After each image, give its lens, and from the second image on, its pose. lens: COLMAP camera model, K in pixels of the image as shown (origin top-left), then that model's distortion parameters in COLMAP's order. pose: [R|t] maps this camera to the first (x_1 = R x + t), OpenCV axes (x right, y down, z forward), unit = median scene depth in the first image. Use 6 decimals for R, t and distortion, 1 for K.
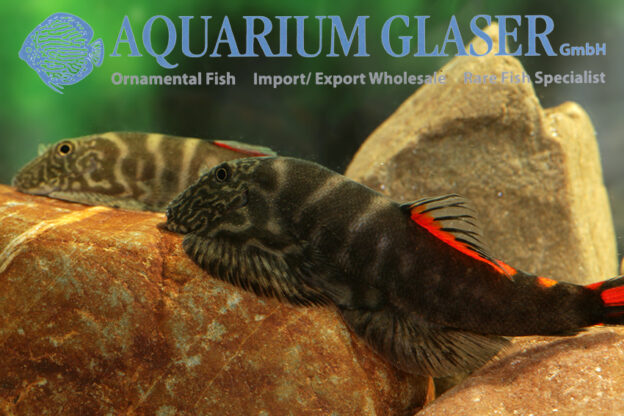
lens RADIAL K [[3234.5, 0, 312.0], [0, 3234.5, 208.0], [0, 0, 1]] dist [0.023916, 0.472971]
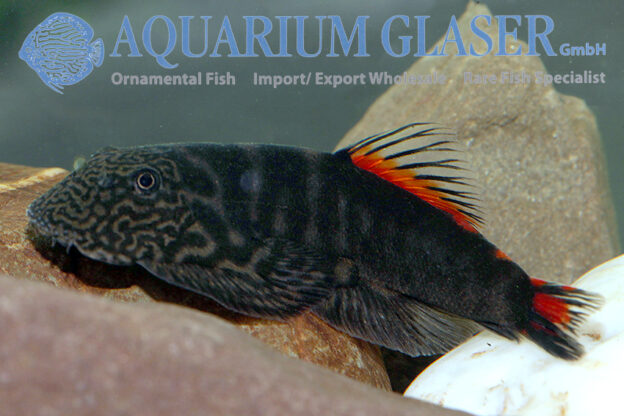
lens RADIAL K [[3234.5, 0, 312.0], [0, 3234.5, 208.0], [0, 0, 1]] dist [0.023916, 0.472971]
pose [[0.999946, -0.009745, 0.003676, 0.001981], [0.009764, 0.999939, -0.005165, -0.000729], [-0.003626, 0.005201, 0.999980, 0.172713]]
